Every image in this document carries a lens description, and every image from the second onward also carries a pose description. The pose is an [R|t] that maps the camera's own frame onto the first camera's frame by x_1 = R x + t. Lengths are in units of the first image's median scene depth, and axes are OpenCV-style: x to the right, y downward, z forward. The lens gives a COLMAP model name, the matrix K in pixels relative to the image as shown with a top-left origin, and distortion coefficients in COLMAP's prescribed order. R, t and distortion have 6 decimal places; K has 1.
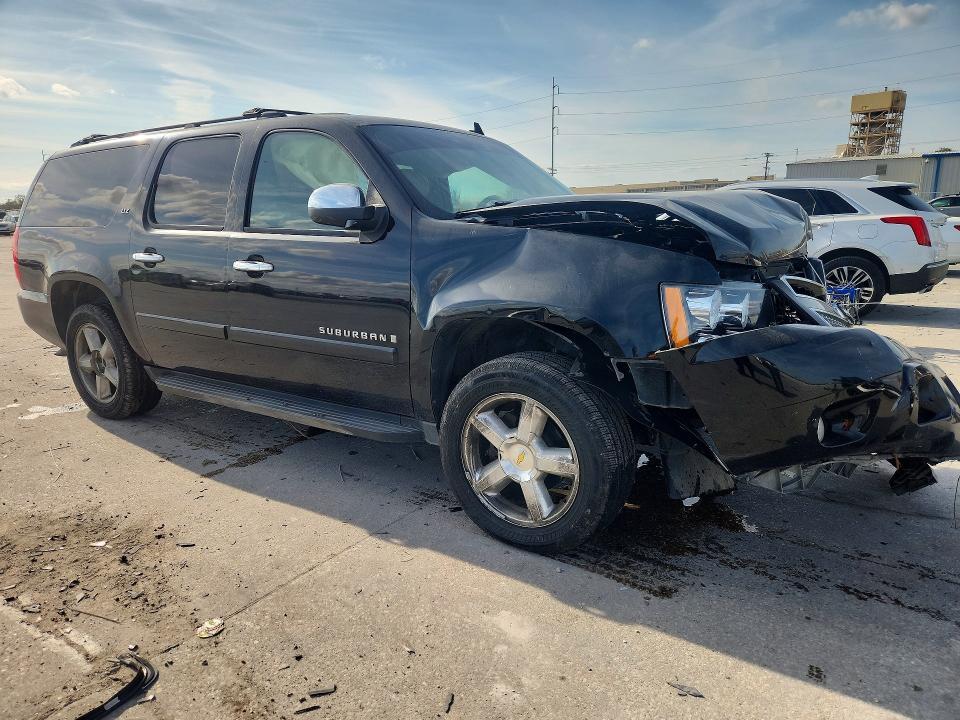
lens RADIAL K [[743.1, 0, 480.0], [0, 743.1, 360.0], [0, 0, 1]] dist [0.057365, -0.047362]
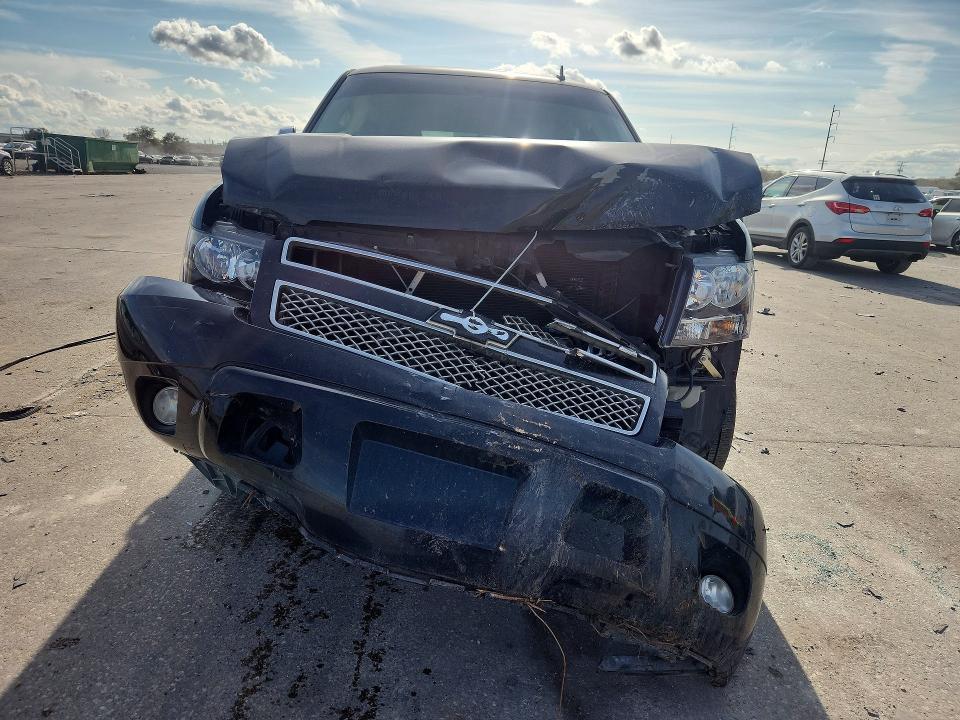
lens RADIAL K [[743.1, 0, 480.0], [0, 743.1, 360.0], [0, 0, 1]] dist [0.057365, -0.047362]
pose [[0.531462, 0.250251, -0.809273, 1.141730], [-0.228701, 0.962277, 0.147373, -0.144733], [0.815625, 0.106758, 0.568646, 0.701460]]
